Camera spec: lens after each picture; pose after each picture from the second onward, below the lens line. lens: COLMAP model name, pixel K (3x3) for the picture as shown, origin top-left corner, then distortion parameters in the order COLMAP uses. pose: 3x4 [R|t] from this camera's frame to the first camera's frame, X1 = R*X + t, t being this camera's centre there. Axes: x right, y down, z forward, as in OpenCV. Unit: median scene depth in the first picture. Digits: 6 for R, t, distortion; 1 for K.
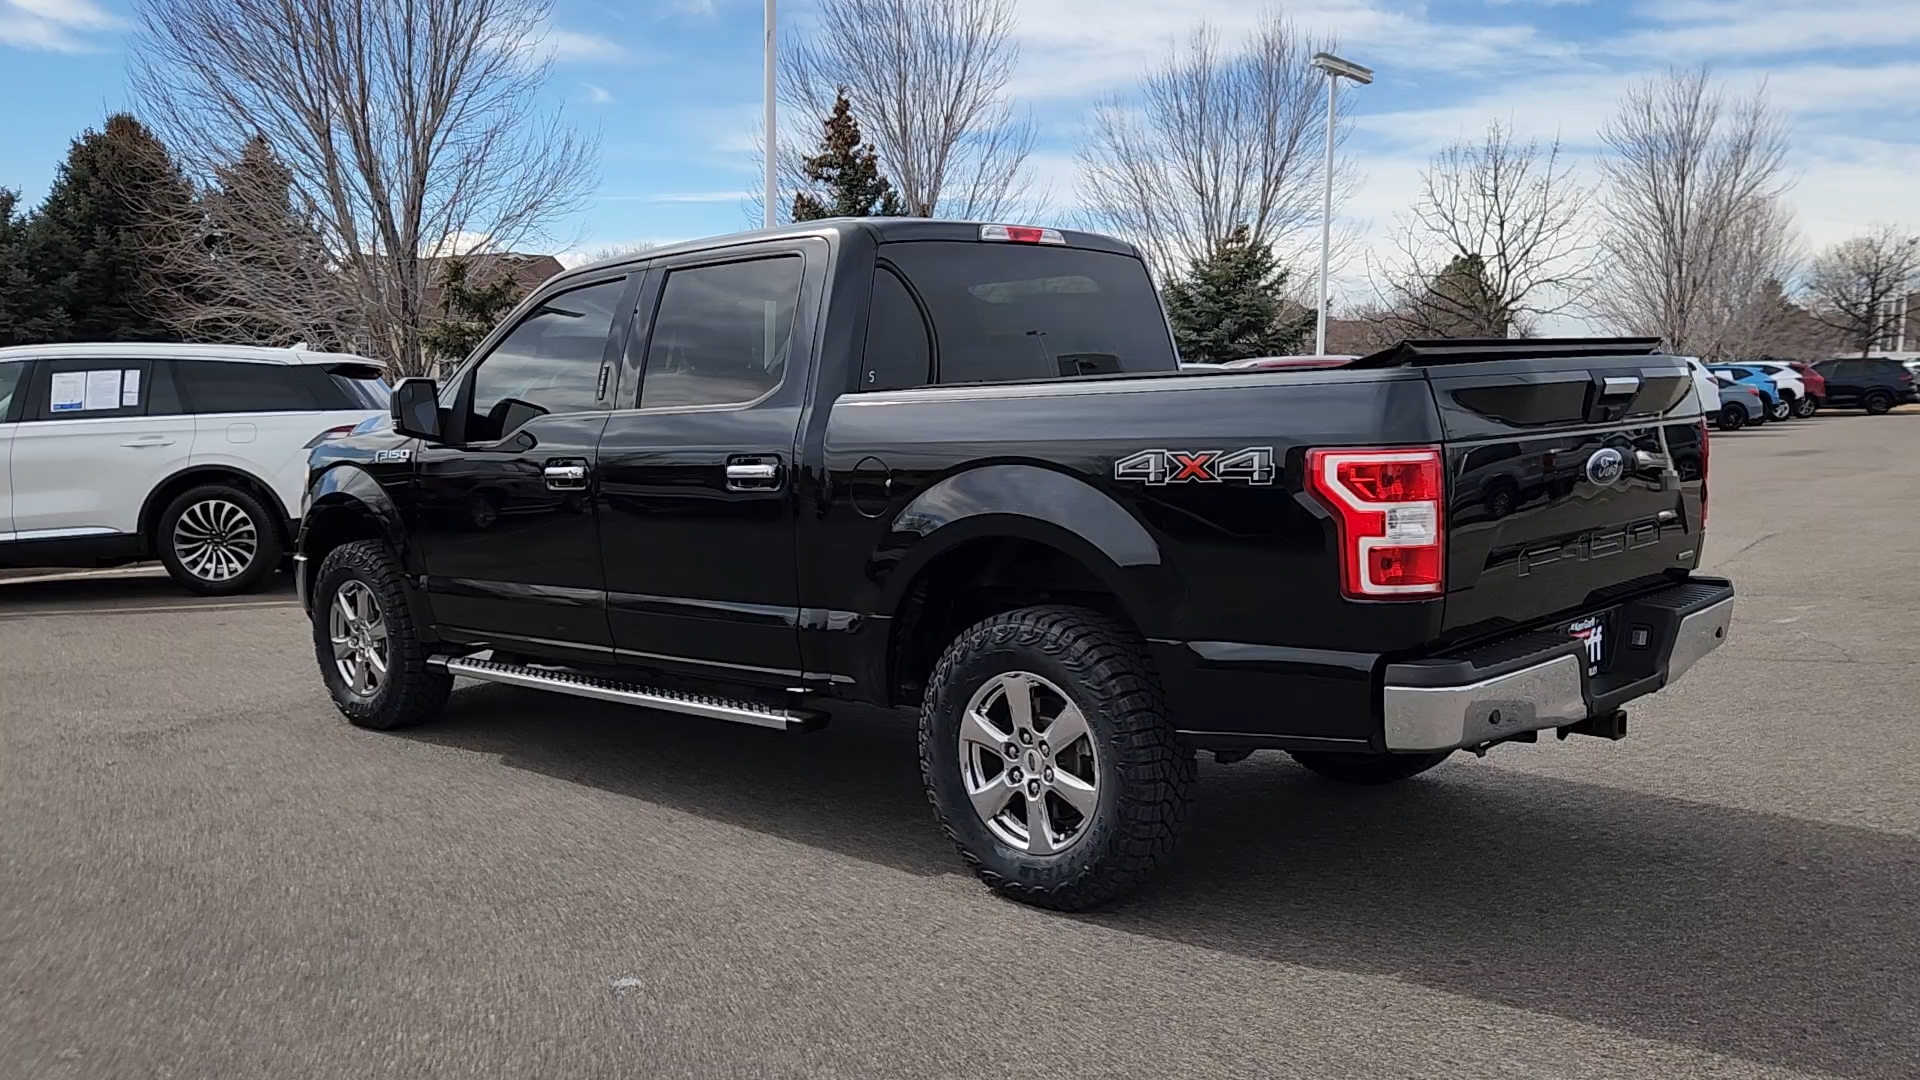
lens RADIAL K [[1621.7, 0, 949.5], [0, 1621.7, 550.1], [0, 0, 1]] dist [0.040849, -0.031430]
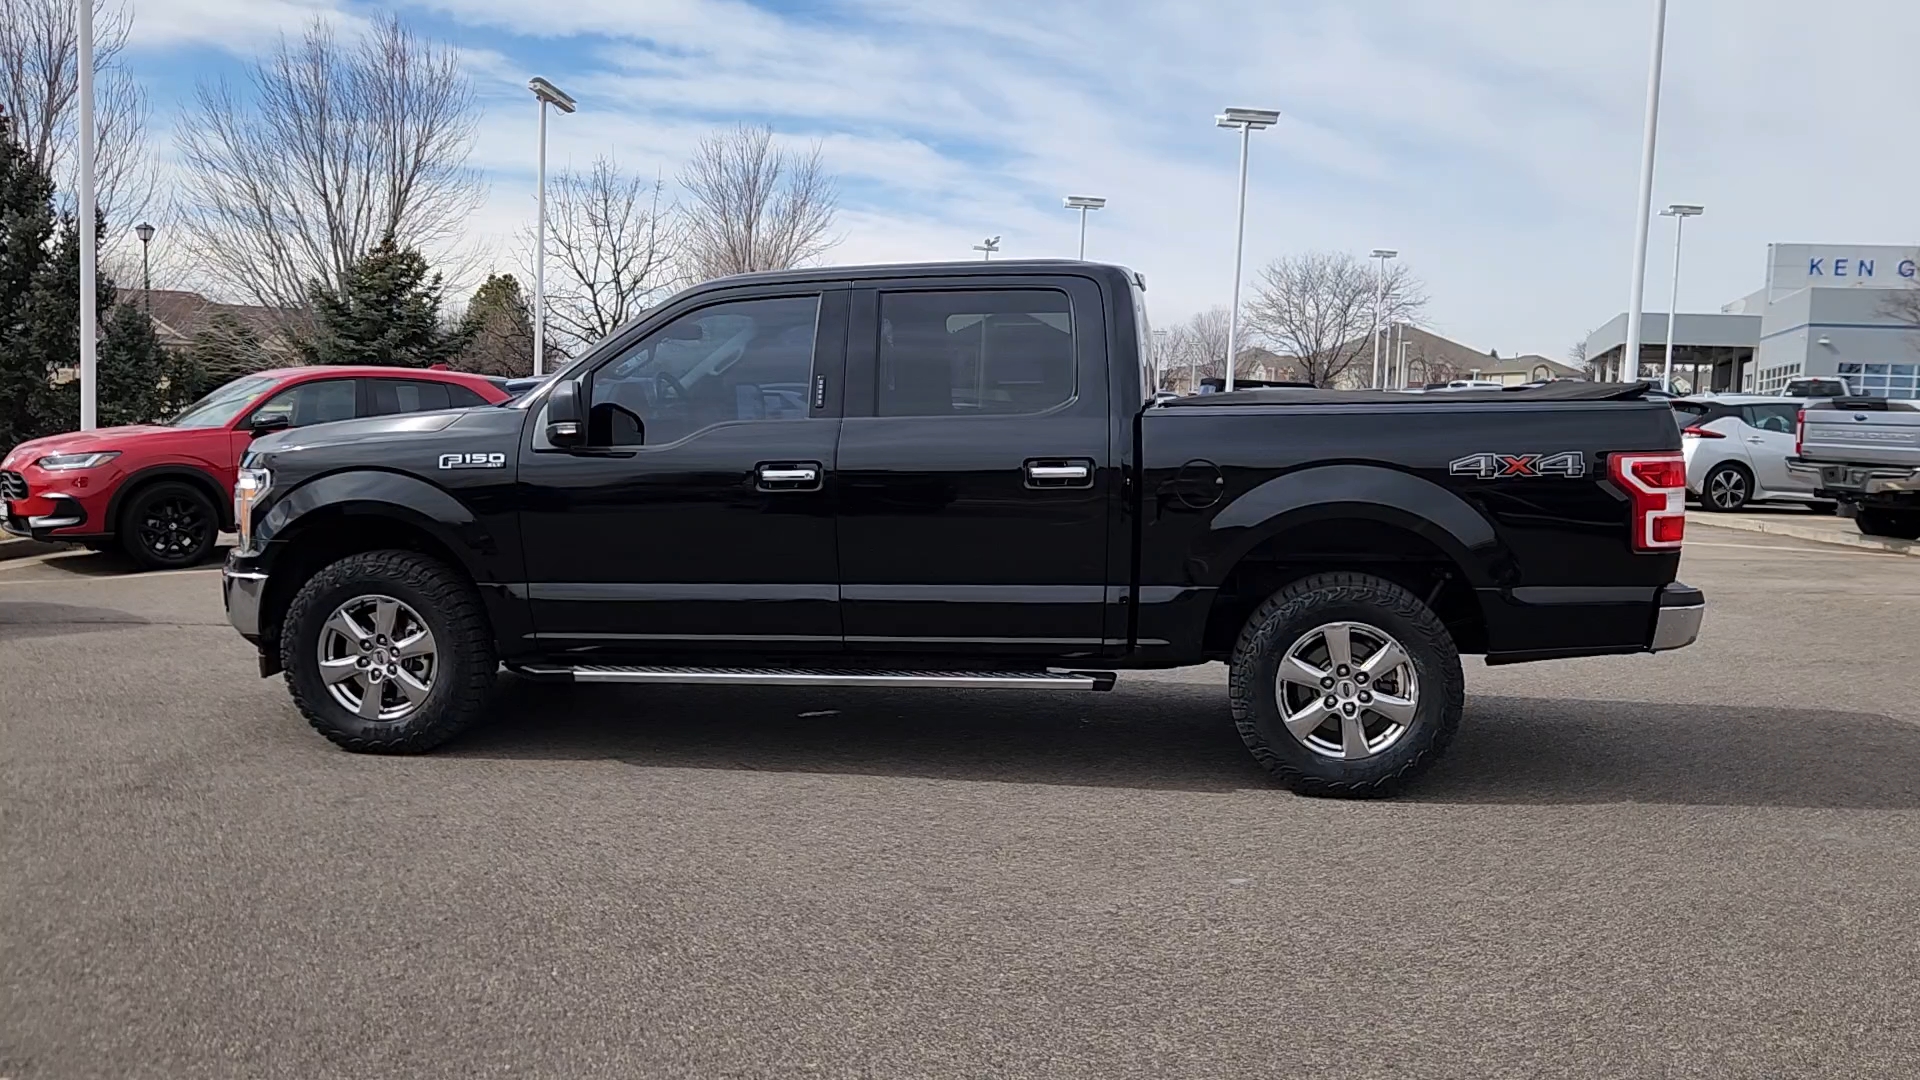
lens RADIAL K [[1621.7, 0, 948.9], [0, 1621.7, 543.6], [0, 0, 1]] dist [0.040849, -0.031430]
pose [[0.828517, -0.024987, 0.559407, -0.757525], [0.032895, 0.999451, -0.004077, 0.004863], [-0.558997, 0.021780, 0.828883, 0.062878]]
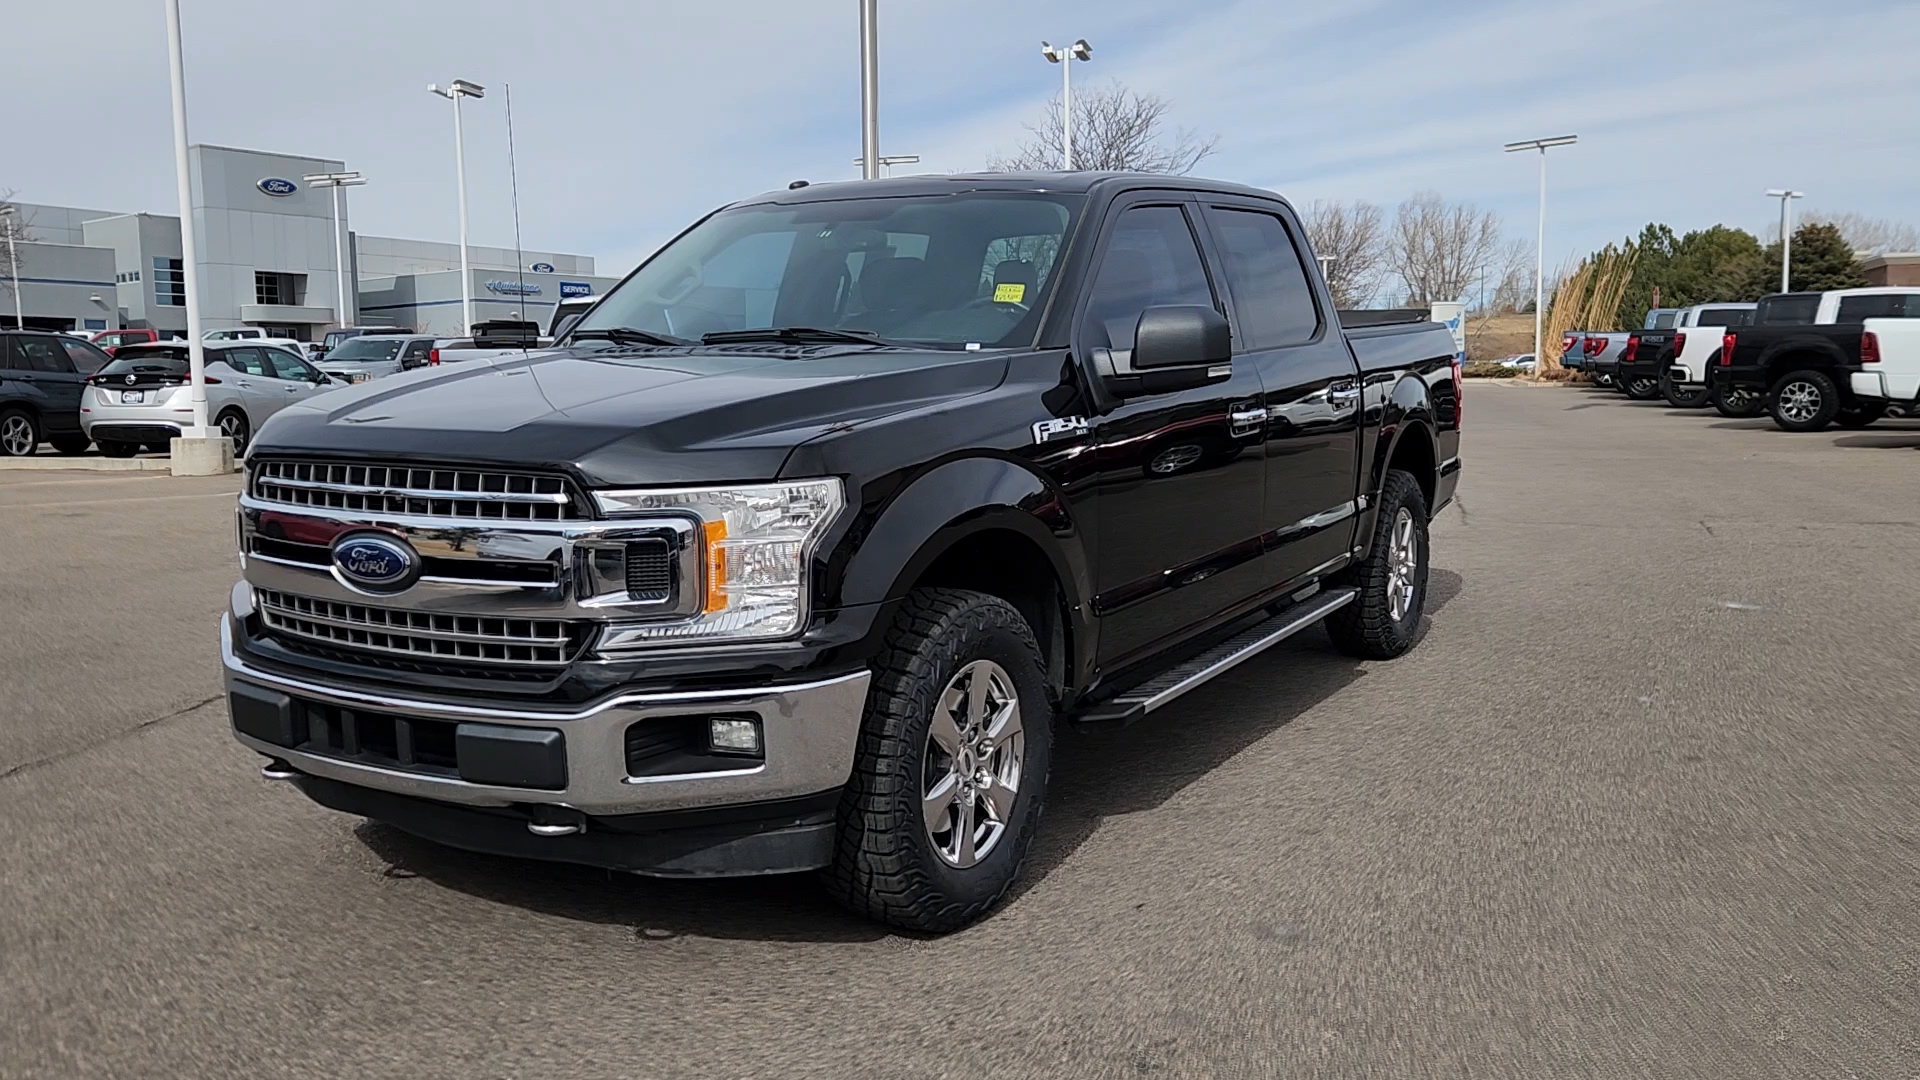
lens RADIAL K [[1621.7, 0, 951.1], [0, 1621.7, 557.9], [0, 0, 1]] dist [0.040849, -0.031430]
pose [[-0.205095, -0.110081, 0.972532, -1.120523], [0.119514, 0.983402, 0.136515, -0.116973], [-0.971418, 0.144230, -0.188535, 1.371418]]
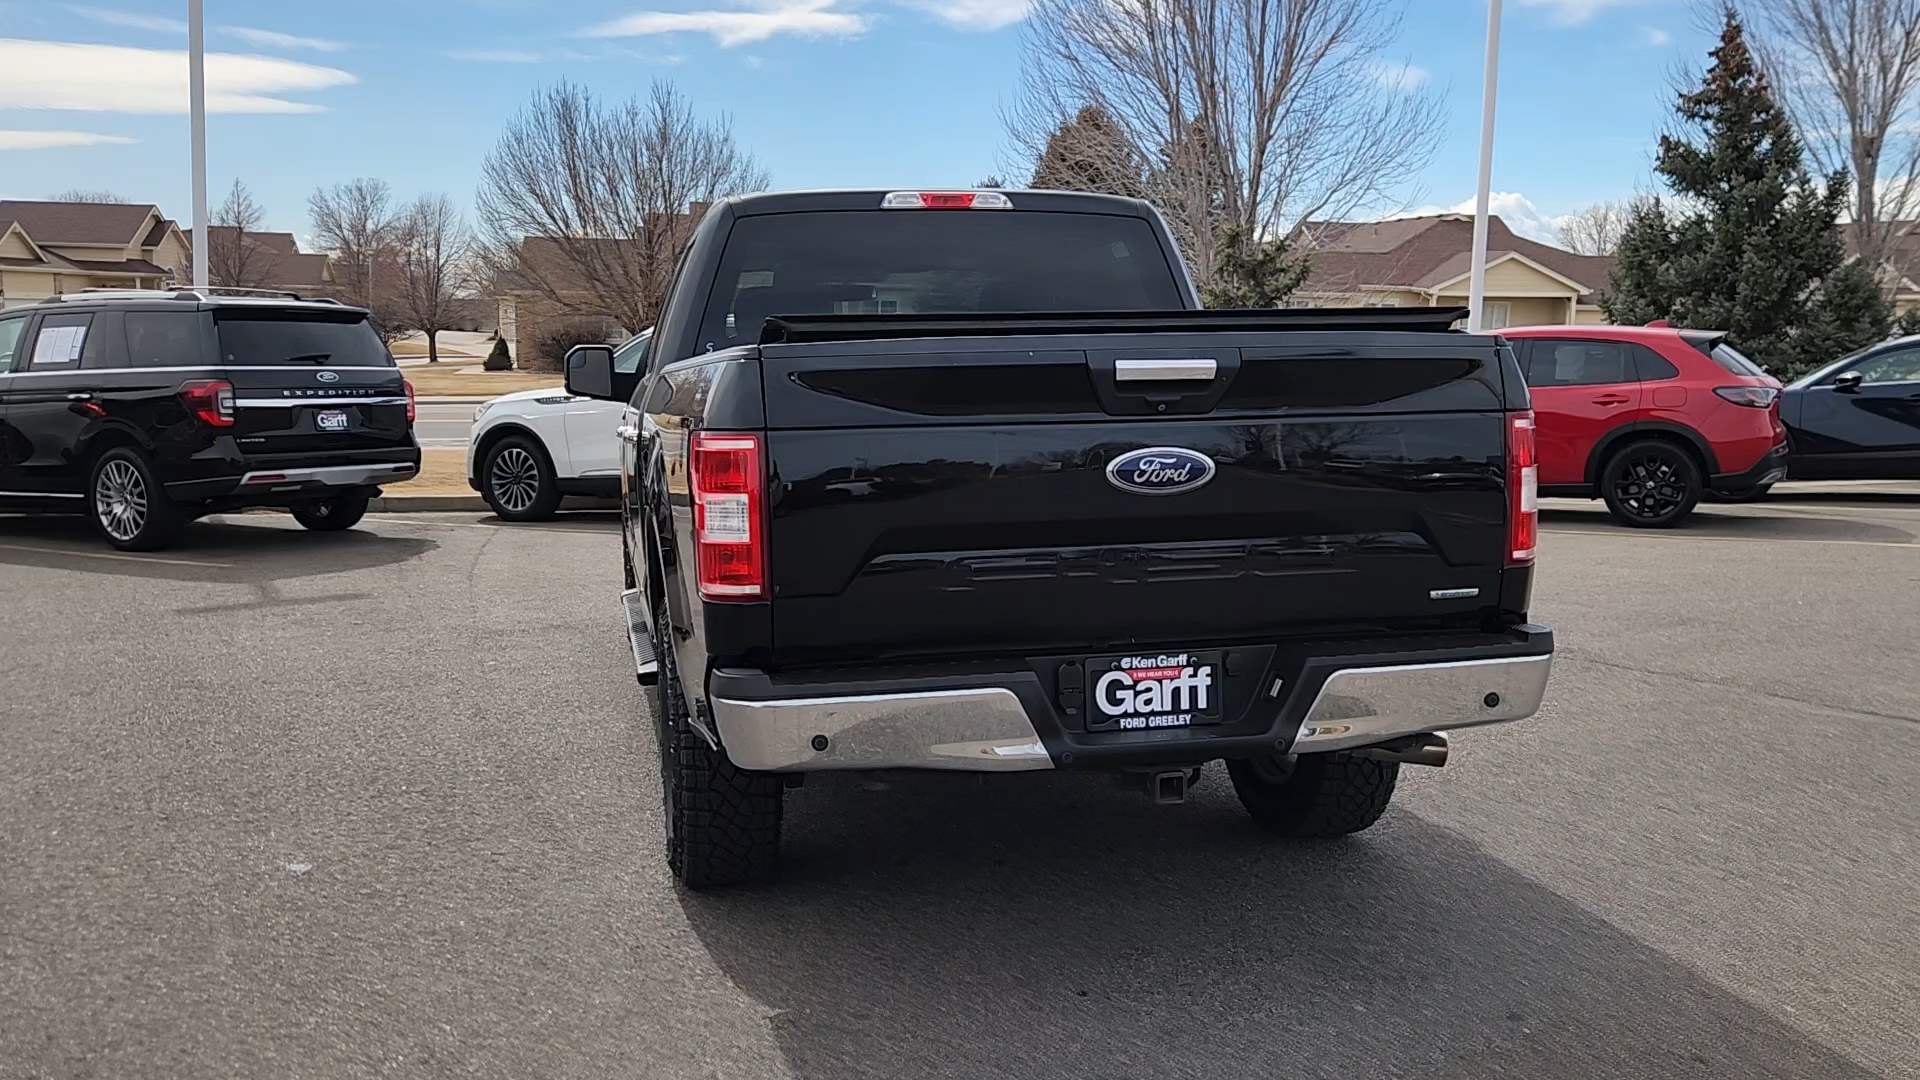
lens RADIAL K [[1621.7, 0, 950.1], [0, 1621.7, 546.3], [0, 0, 1]] dist [0.040849, -0.031430]
pose [[0.827029, 0.075611, -0.557051, 0.582753], [-0.064428, 0.997133, 0.039693, -0.028888], [0.558455, 0.003063, 0.829529, 0.204769]]
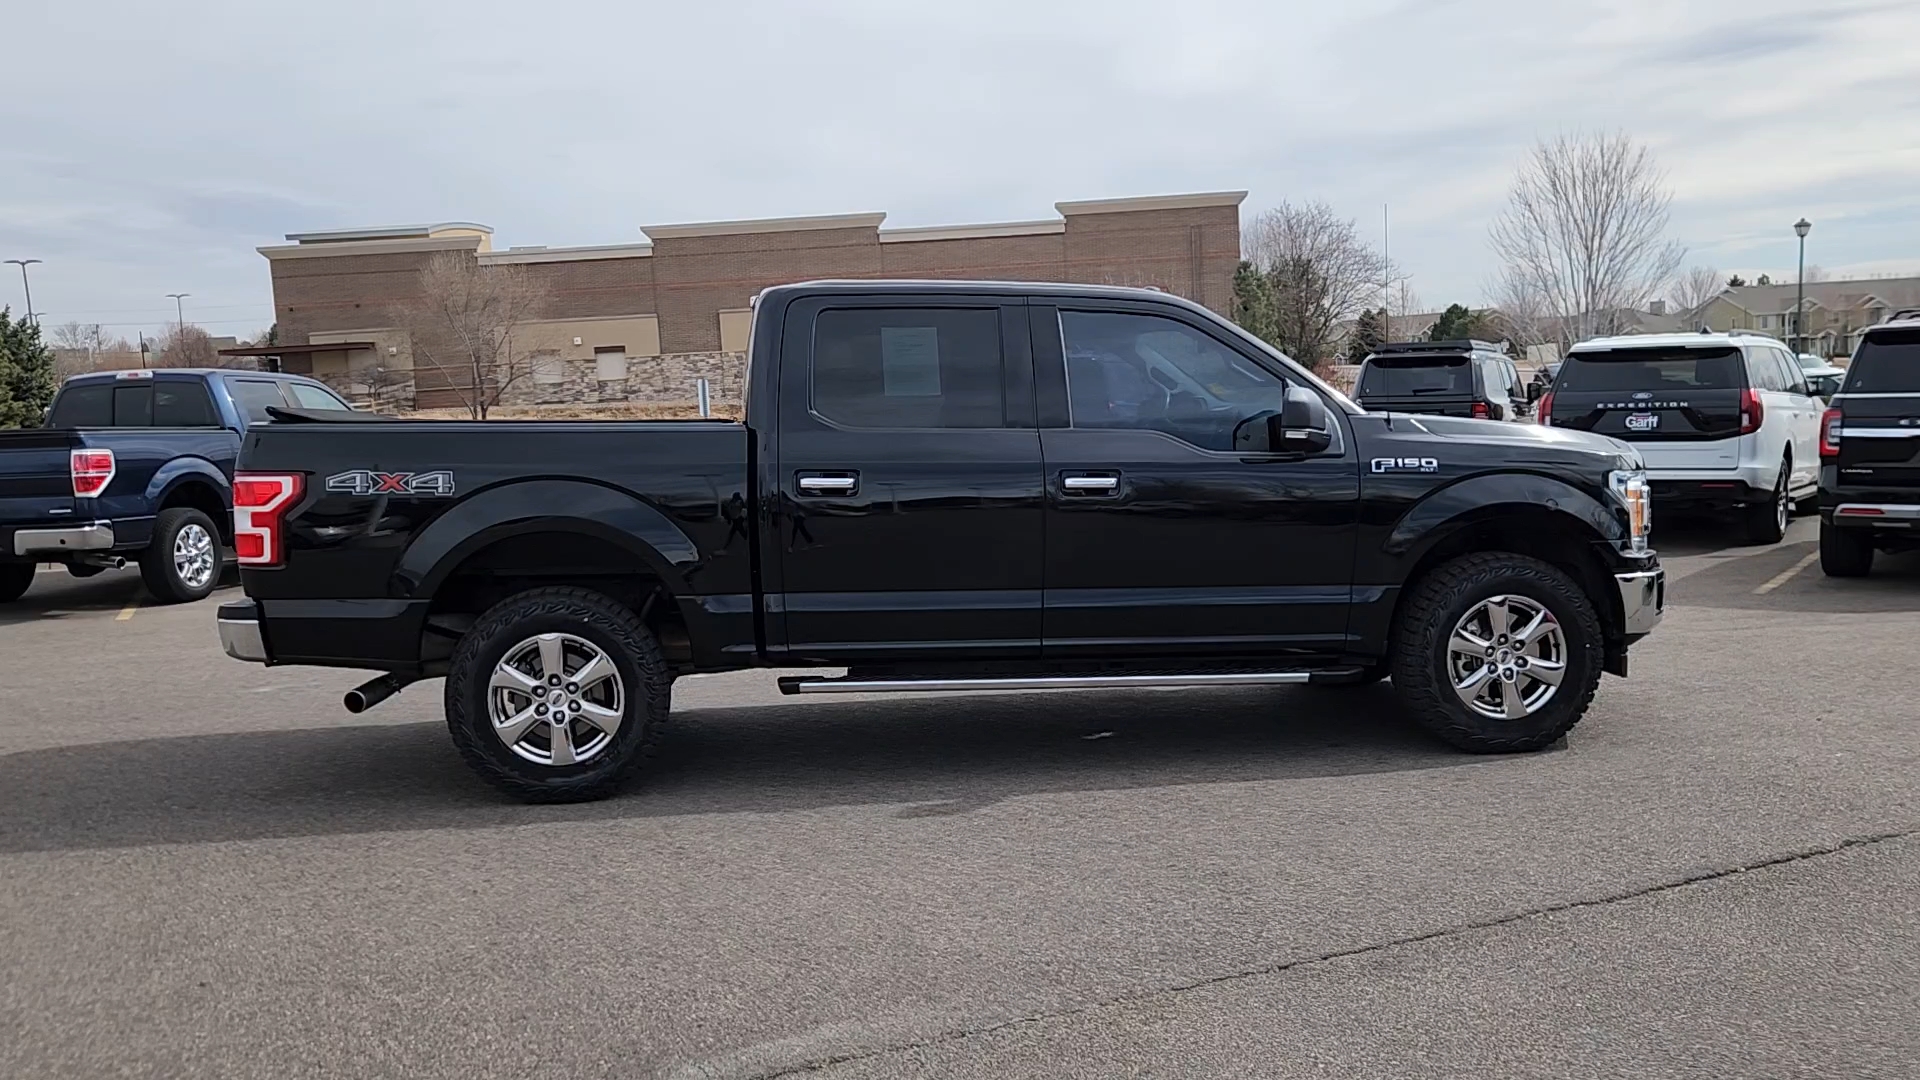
lens RADIAL K [[1621.7, 0, 949.9], [0, 1621.7, 553.6], [0, 0, 1]] dist [0.040849, -0.031430]
pose [[-0.645712, 0.101396, -0.756819, 0.918798], [-0.043033, 0.984737, 0.168646, -0.219469], [0.762367, 0.141465, -0.631493, 1.917819]]
